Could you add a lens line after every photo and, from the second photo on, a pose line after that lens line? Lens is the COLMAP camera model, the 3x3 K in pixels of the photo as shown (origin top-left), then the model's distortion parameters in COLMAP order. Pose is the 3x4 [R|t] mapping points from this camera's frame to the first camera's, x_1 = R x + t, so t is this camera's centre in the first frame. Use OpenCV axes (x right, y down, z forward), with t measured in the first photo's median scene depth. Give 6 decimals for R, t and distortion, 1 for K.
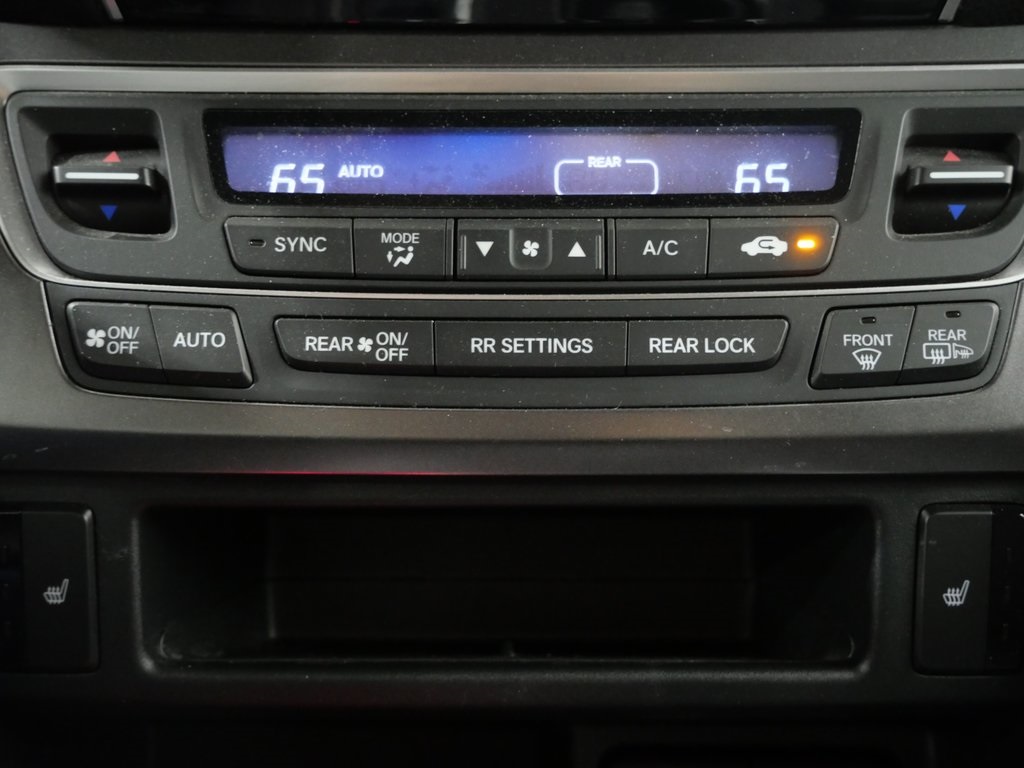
lens RADIAL K [[1264.5, 0, 509.0], [0, 1264.5, 384.8], [0, 0, 1]] dist [0.030622, 0.000000]
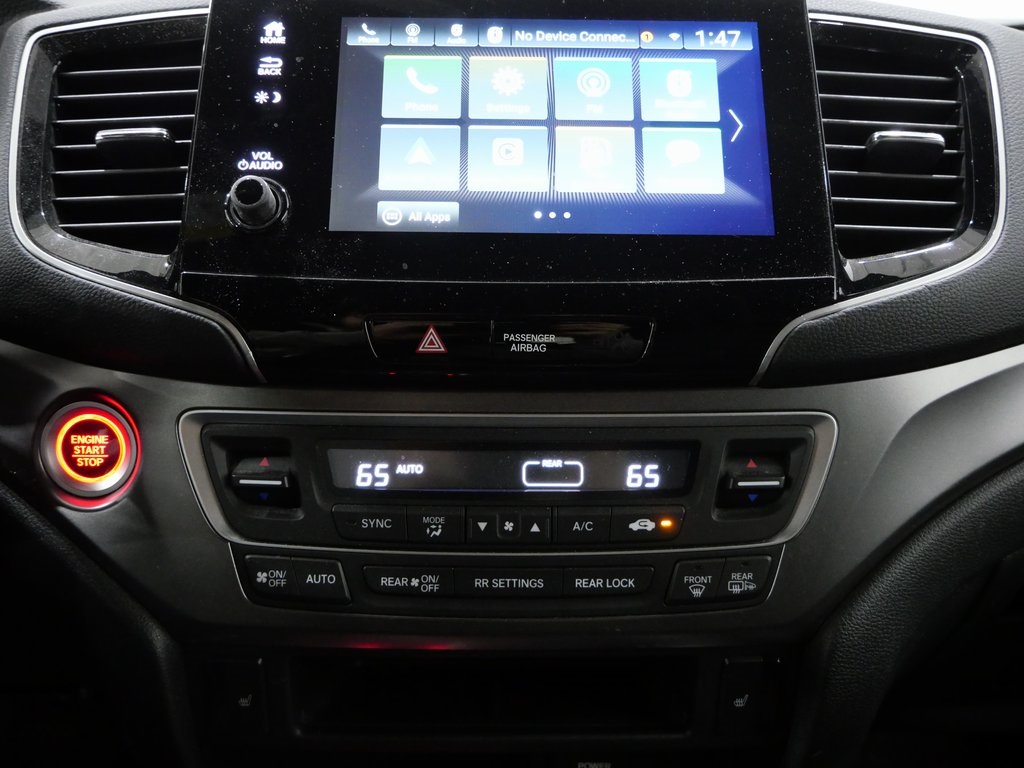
lens RADIAL K [[891.9, 0, 505.5], [0, 891.9, 386.6], [0, 0, 1]] dist [-0.006113, -0.004833]
pose [[0.999847, 0.000913, 0.017478, -0.009048], [-0.004025, 0.983868, 0.178853, -0.517883], [-0.017033, -0.178896, 0.983721, -0.176121]]
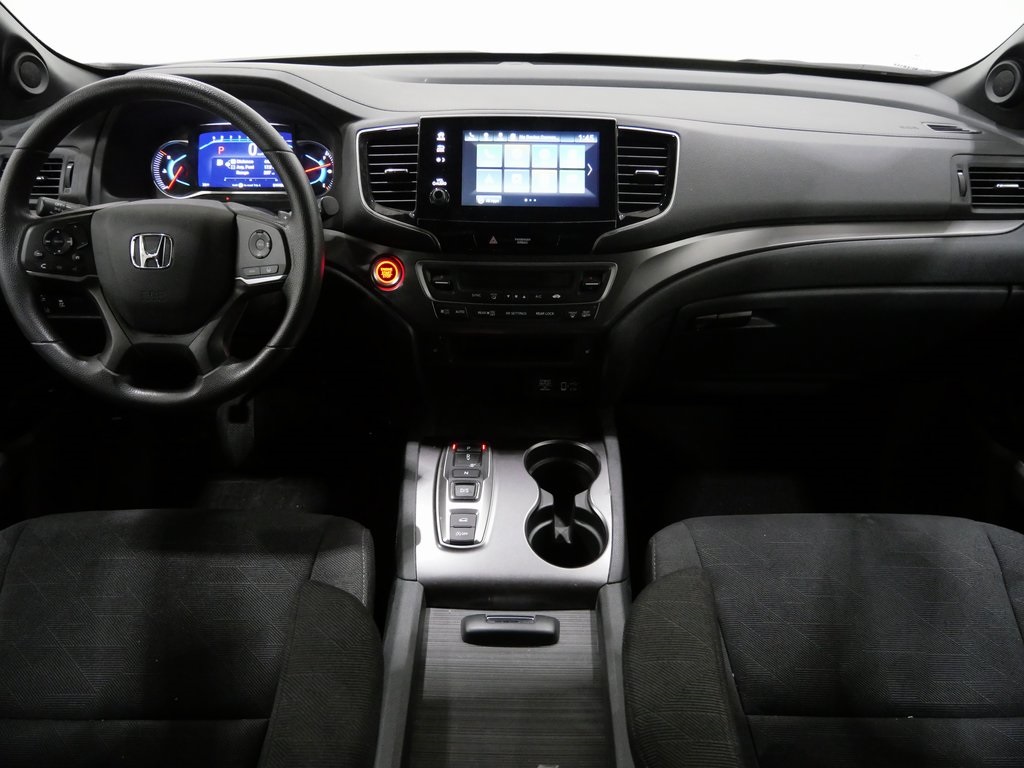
lens RADIAL K [[713.1, 0, 508.1], [0, 713.1, 373.1], [0, 0, 1]] dist [-0.010704, -0.005507]
pose [[0.999986, 0.005310, -0.000357, -0.016856], [-0.004767, 0.923629, 0.383258, -1.036328], [0.002365, -0.383251, 0.923641, -2.155033]]
